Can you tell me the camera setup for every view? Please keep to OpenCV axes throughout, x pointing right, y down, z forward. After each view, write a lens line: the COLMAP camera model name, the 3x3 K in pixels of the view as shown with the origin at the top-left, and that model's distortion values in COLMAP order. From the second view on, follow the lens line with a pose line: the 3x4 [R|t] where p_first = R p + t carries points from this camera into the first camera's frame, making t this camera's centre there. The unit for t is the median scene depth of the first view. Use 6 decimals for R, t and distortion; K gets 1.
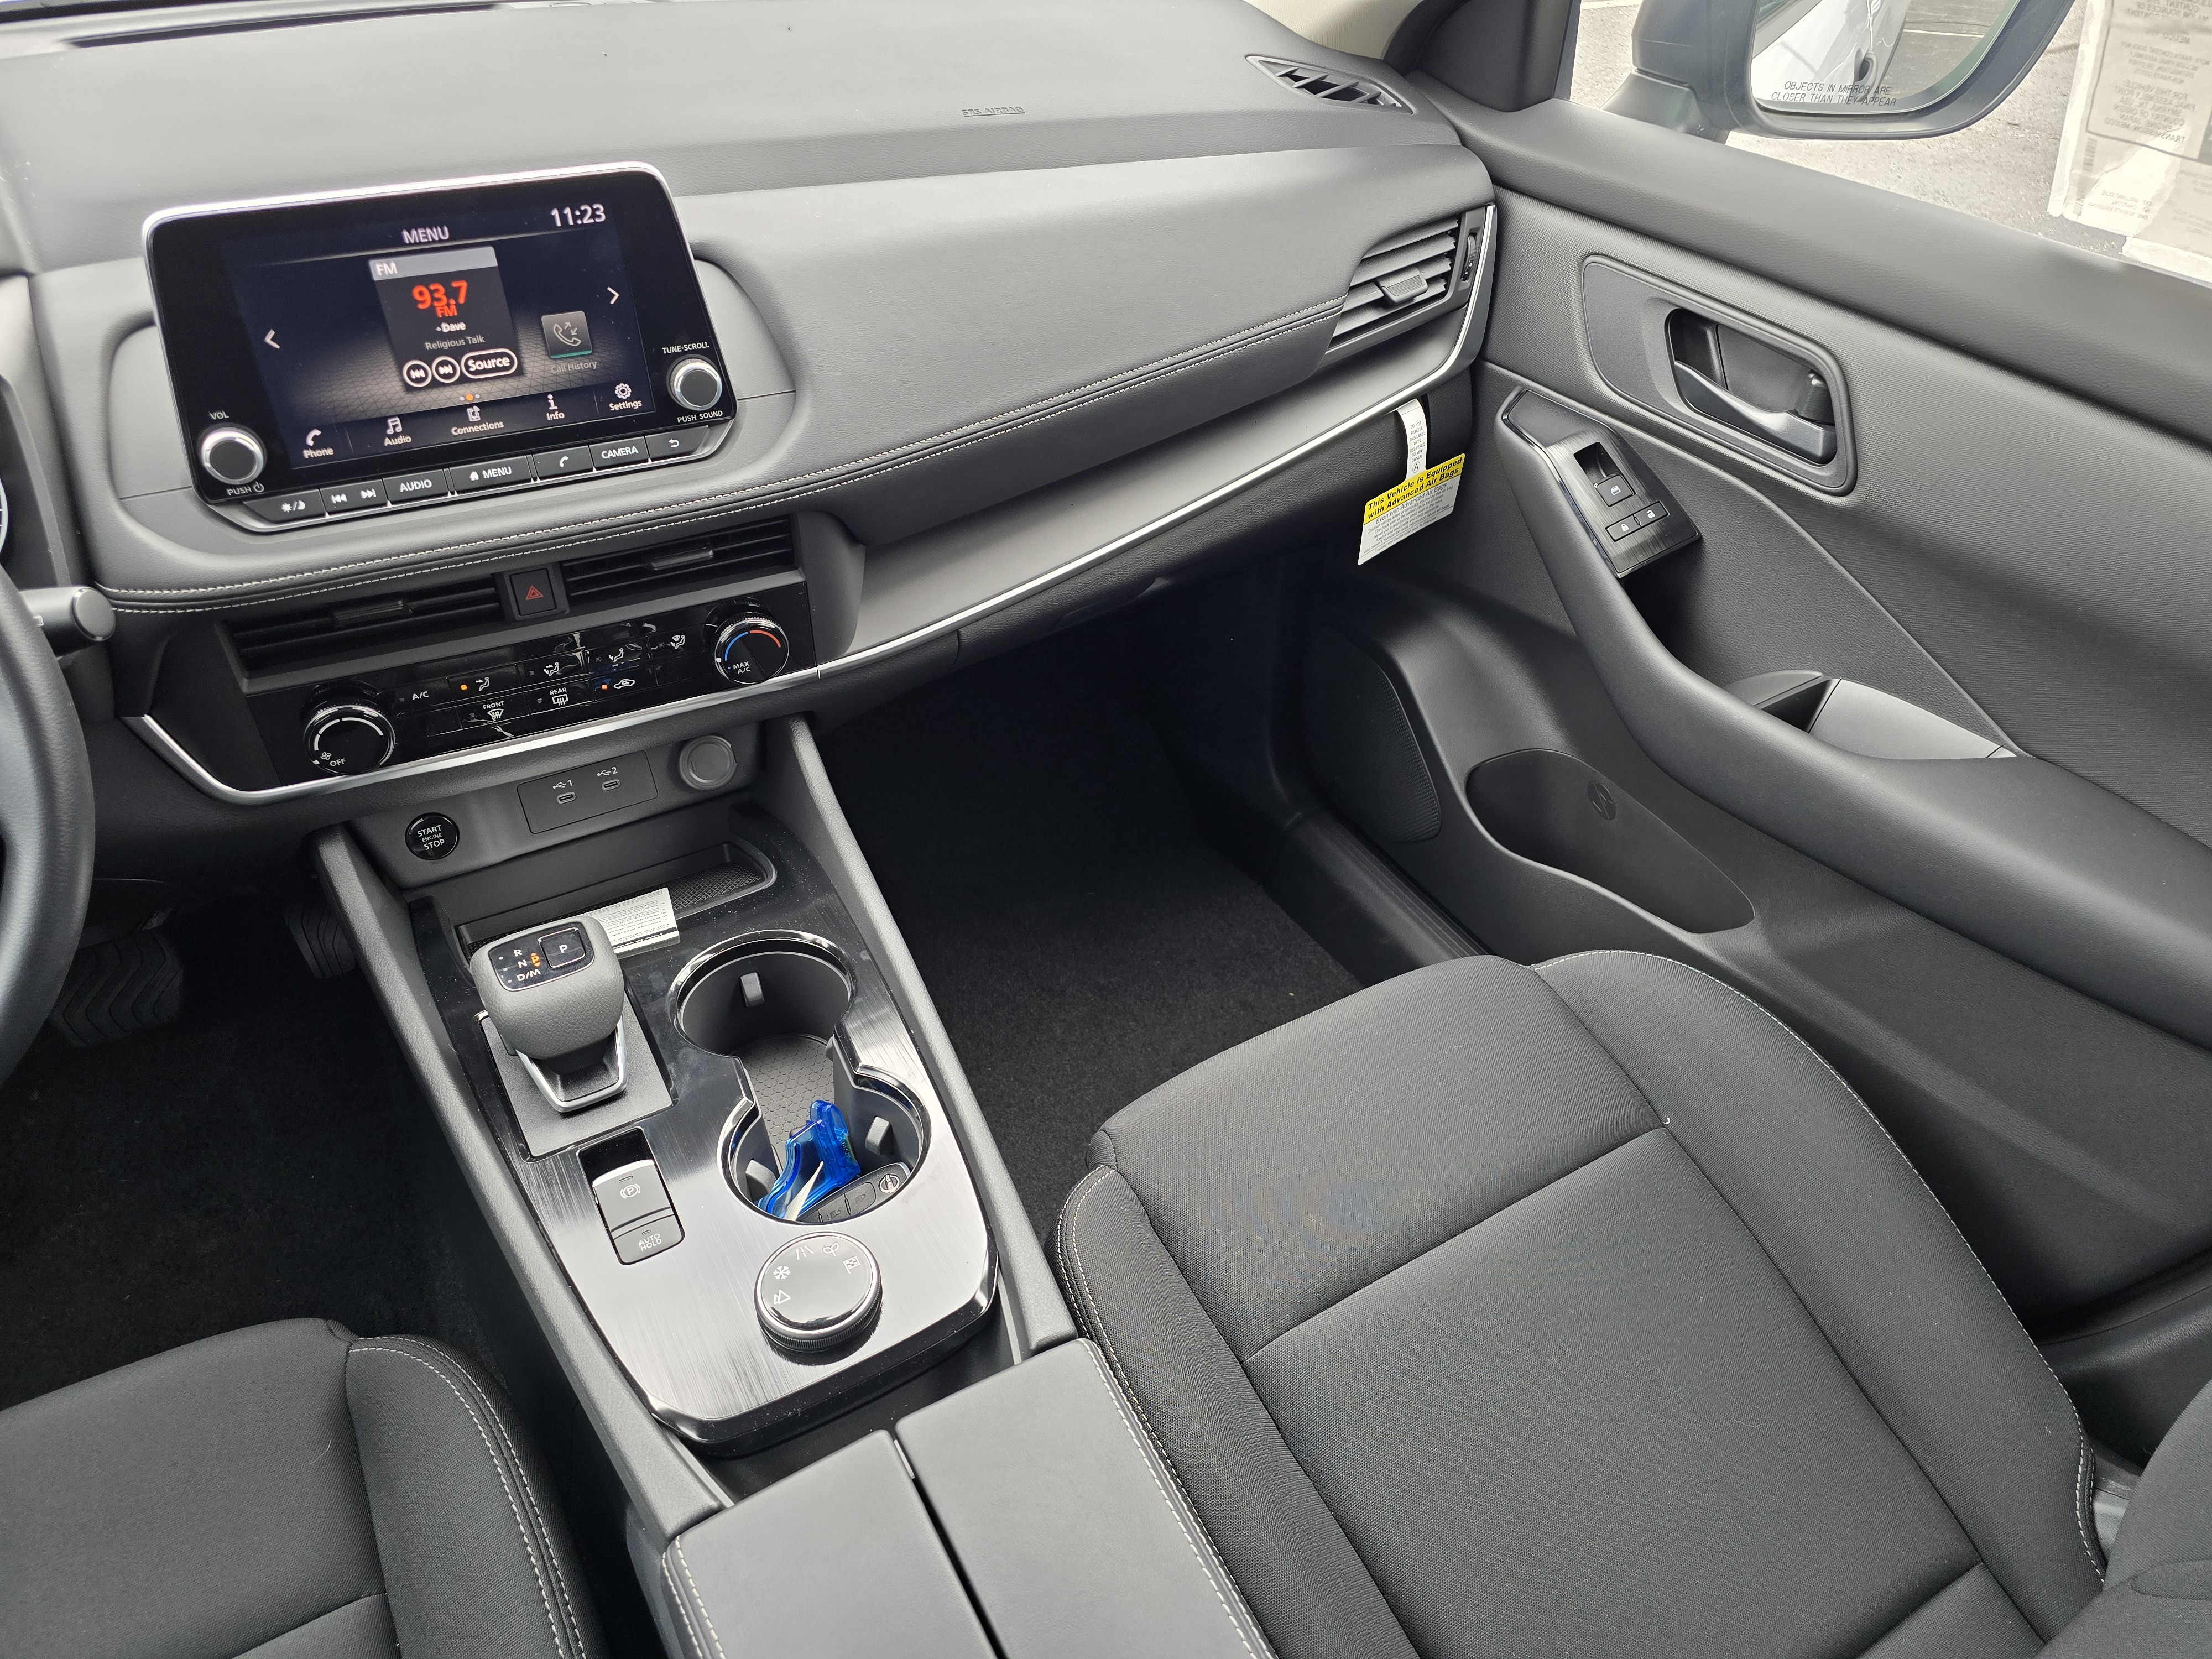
lens RADIAL K [[1494.3, 0, 1107.7], [0, 1494.3, 838.5], [0, 0, 1]] dist [0.050121, -0.052965]
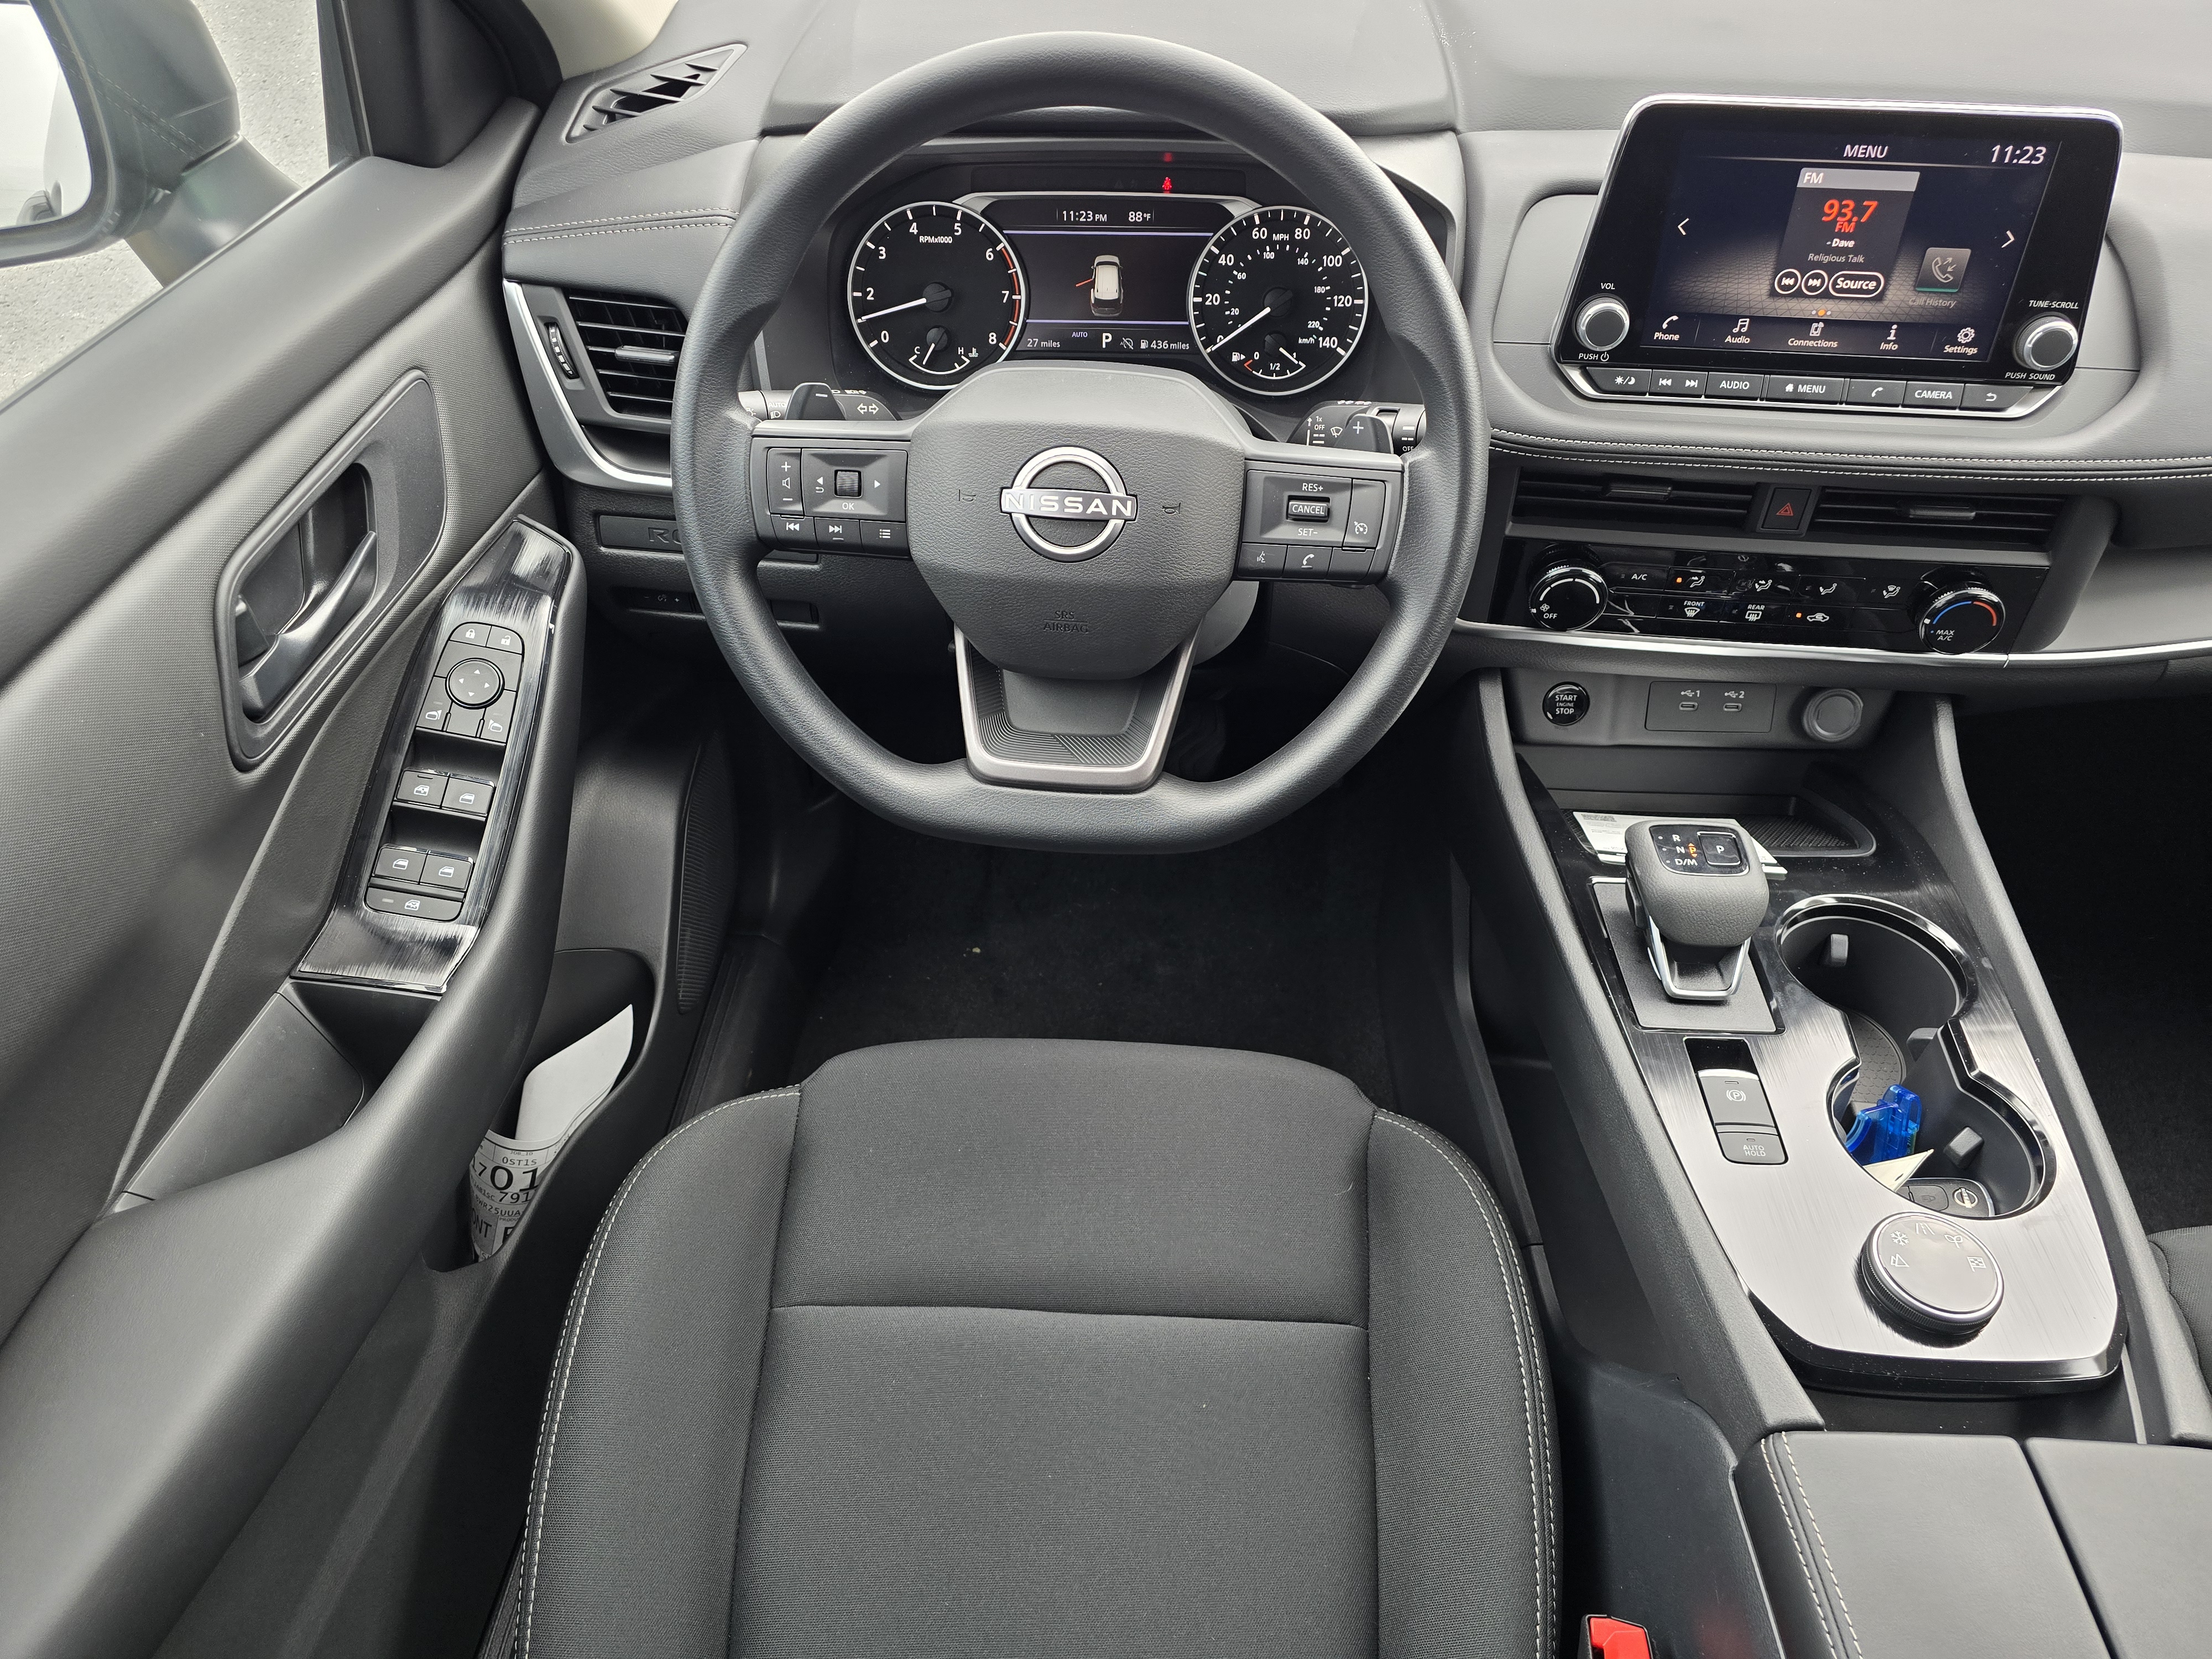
lens RADIAL K [[1505.3, 0, 1116.3], [0, 1505.3, 824.0], [0, 0, 1]] dist [0.041161, -0.047136]
pose [[0.844394, 0.338815, -0.414974, -0.270767], [-0.325691, 0.939683, 0.104507, 0.078493], [0.425352, 0.046909, 0.903811, -0.113247]]
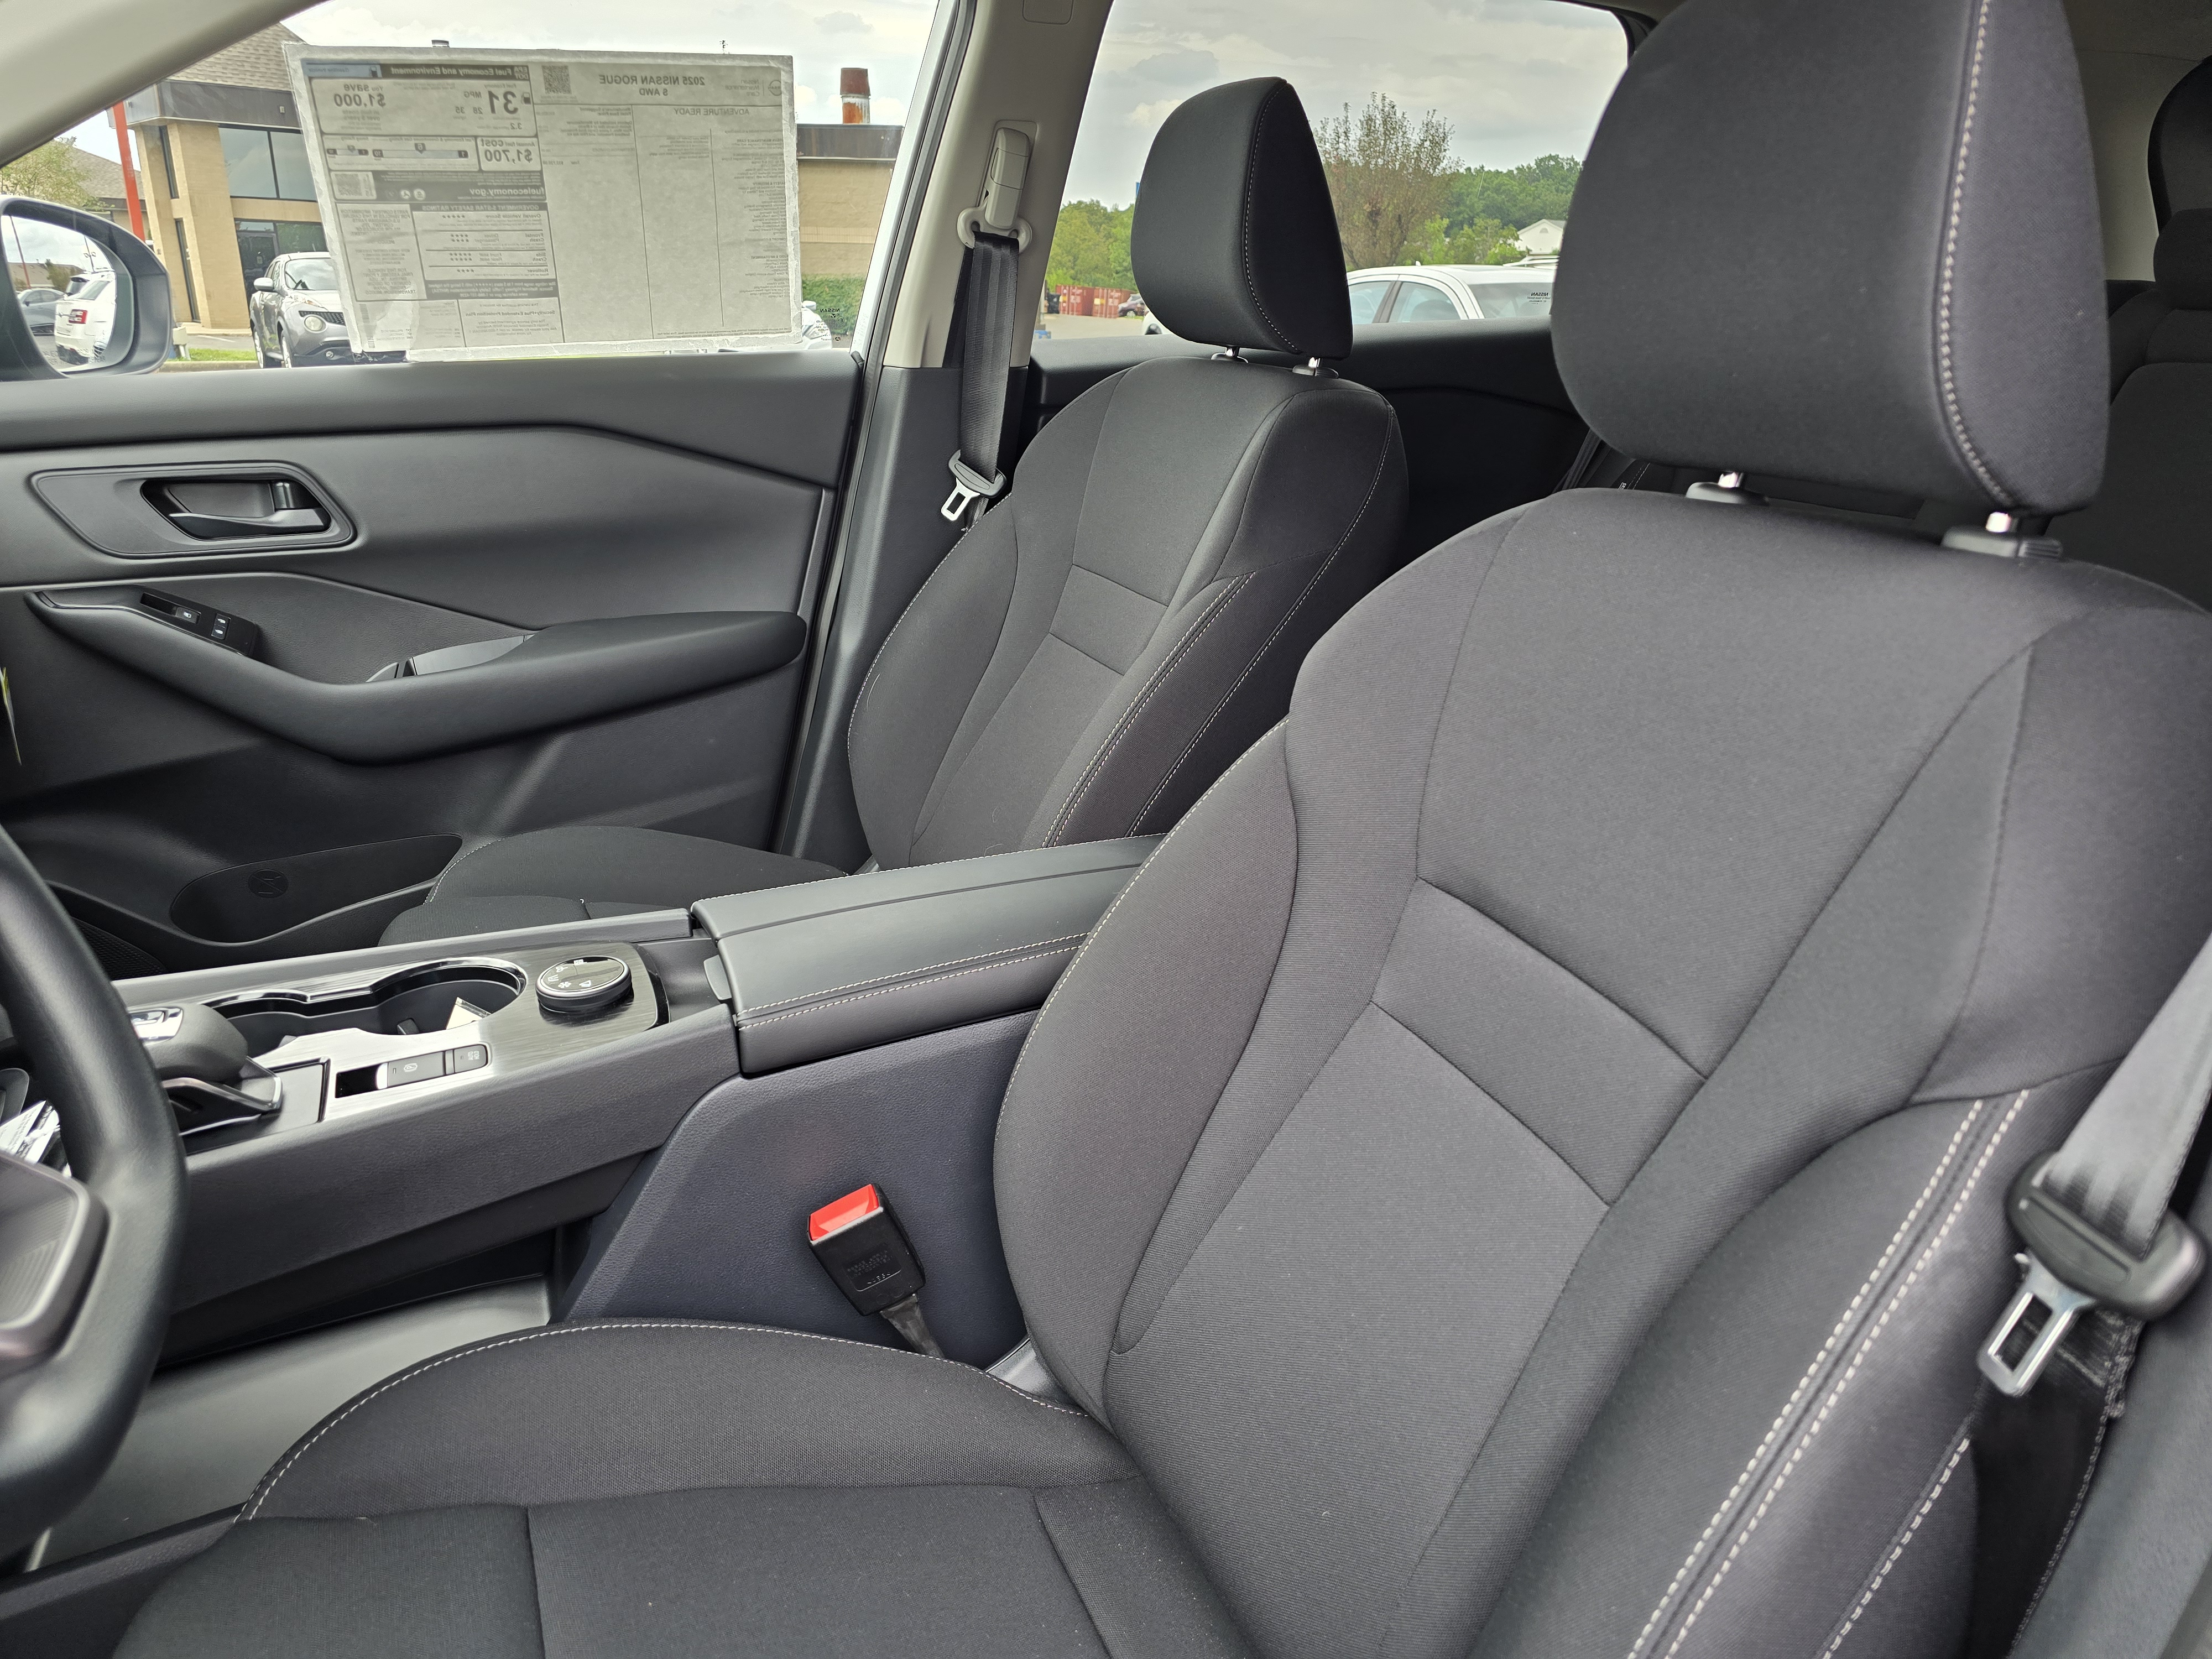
lens RADIAL K [[1494.3, 0, 1107.7], [0, 1494.3, 838.5], [0, 0, 1]] dist [0.050121, -0.052965]
pose [[0.107161, -0.382205, 0.917843, -1.137175], [0.628872, 0.741088, 0.235178, 0.146192], [-0.770088, 0.552004, 0.319774, 0.079675]]
